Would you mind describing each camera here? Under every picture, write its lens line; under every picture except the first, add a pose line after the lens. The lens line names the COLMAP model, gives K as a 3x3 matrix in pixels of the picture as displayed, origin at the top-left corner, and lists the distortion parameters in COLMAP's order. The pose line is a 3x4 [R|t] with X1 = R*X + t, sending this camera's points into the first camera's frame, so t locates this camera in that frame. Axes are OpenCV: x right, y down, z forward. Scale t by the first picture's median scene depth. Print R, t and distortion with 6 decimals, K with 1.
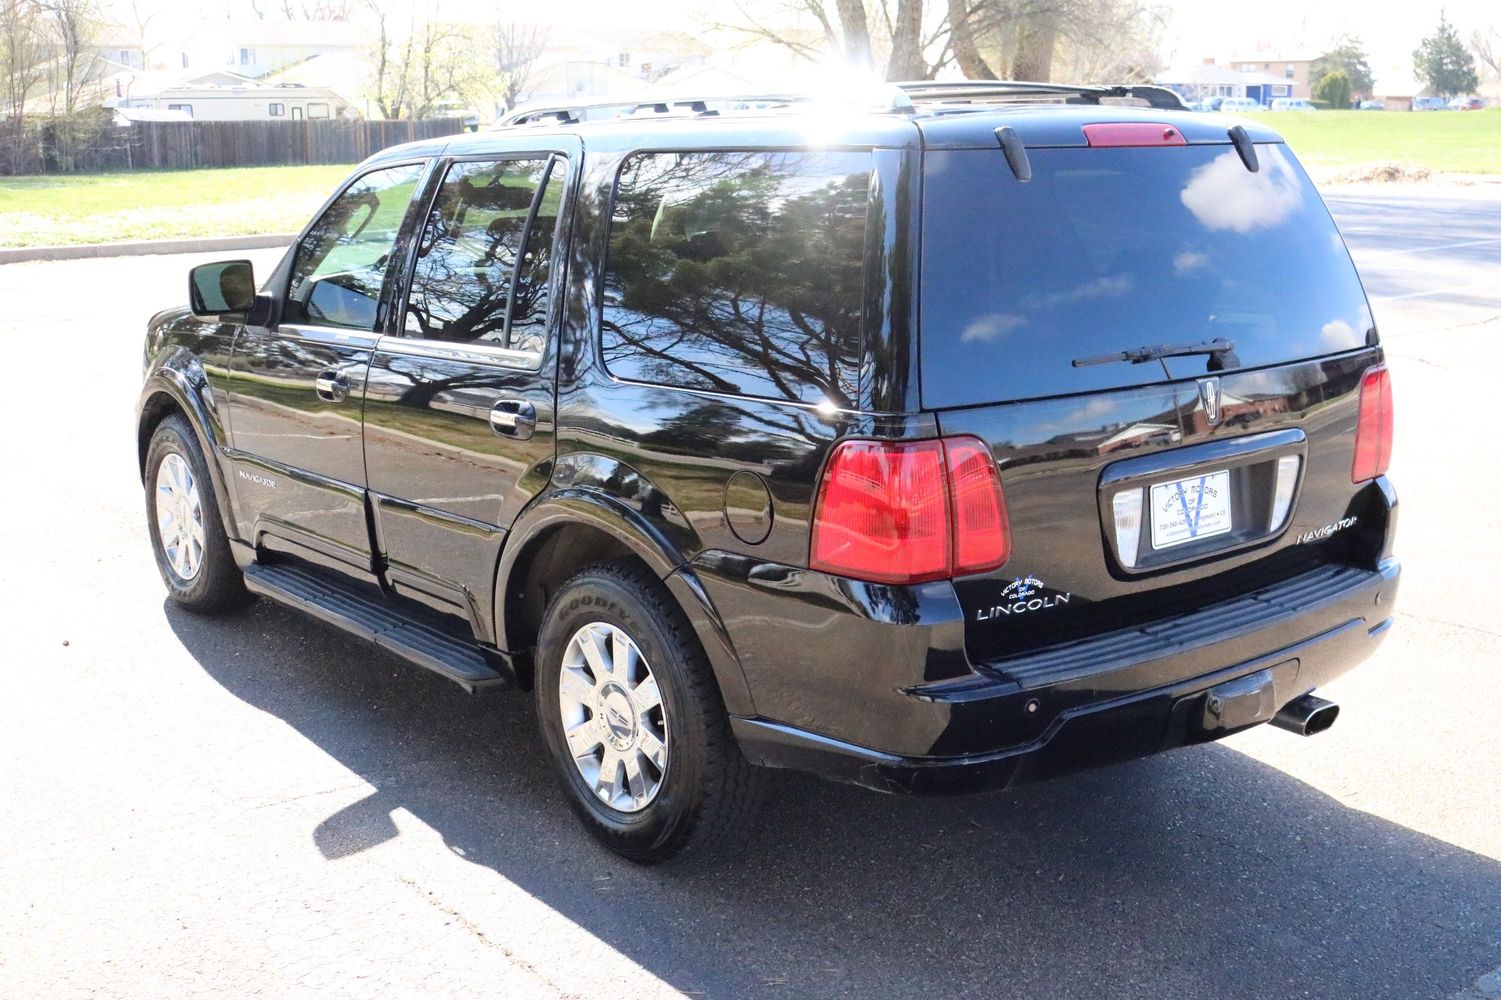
lens RADIAL K [[1770.0, 0, 770.6], [0, 1770.0, 504.1], [0, 0, 1]] dist [-0.035503, -0.025007]
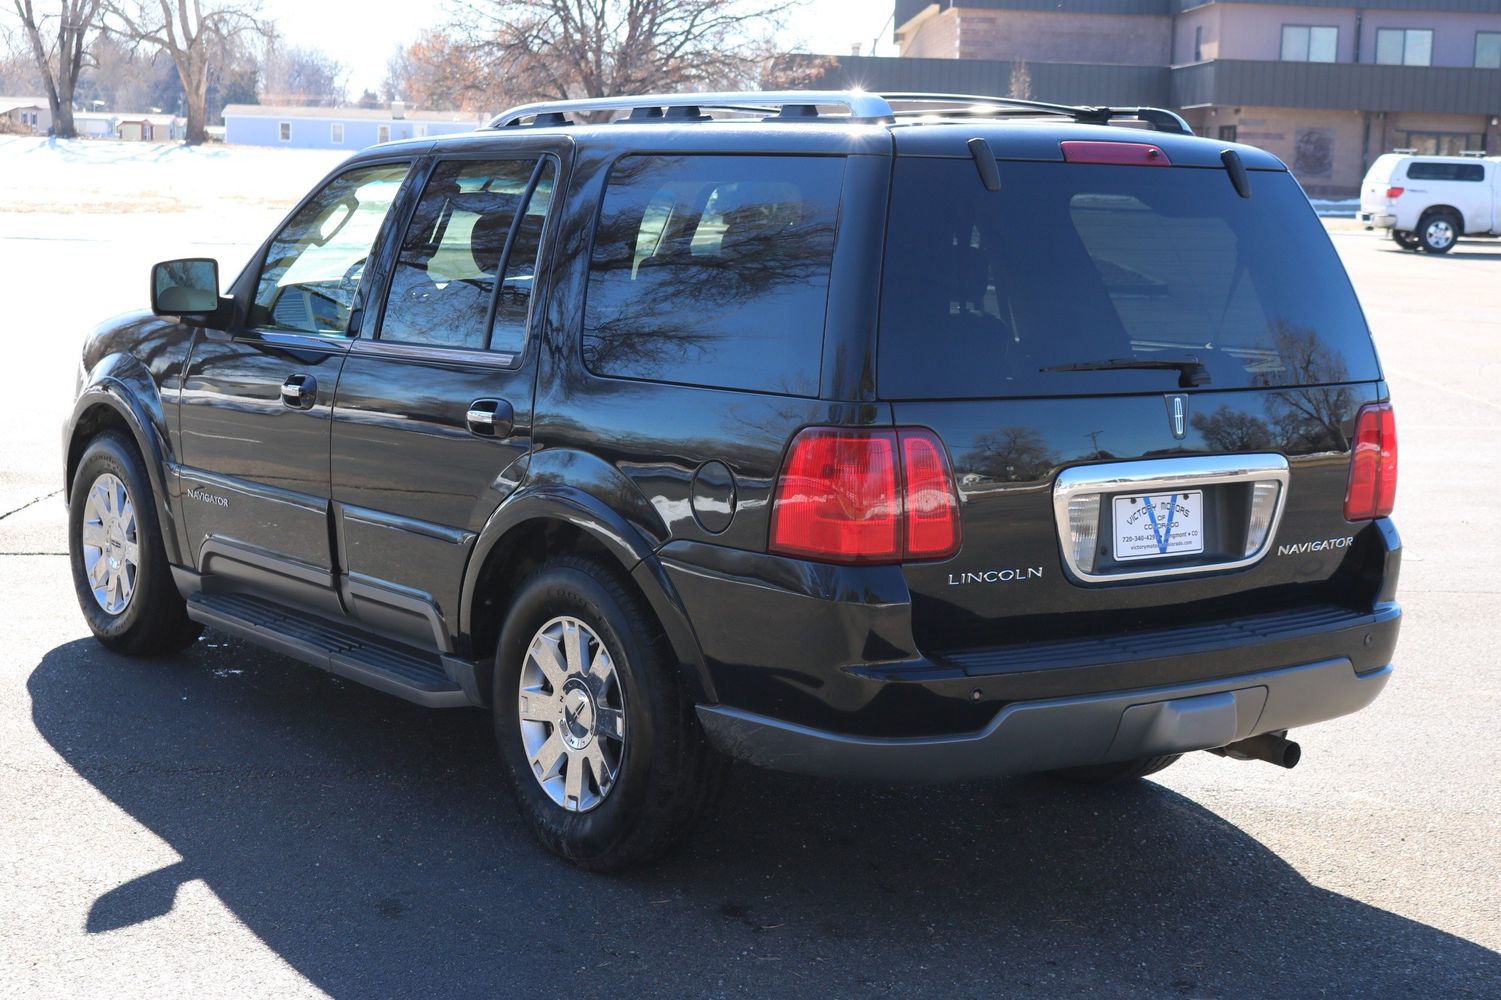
lens RADIAL K [[2545.7, 0, 750.5], [0, 2545.7, 500.0], [0, 0, 1]] dist [-0.009376, 0.002403]
pose [[0.998193, 0.043876, -0.041062, 0.059324], [-0.047036, 0.995728, -0.079458, 0.103327], [0.037400, 0.081246, 0.995992, -0.401979]]
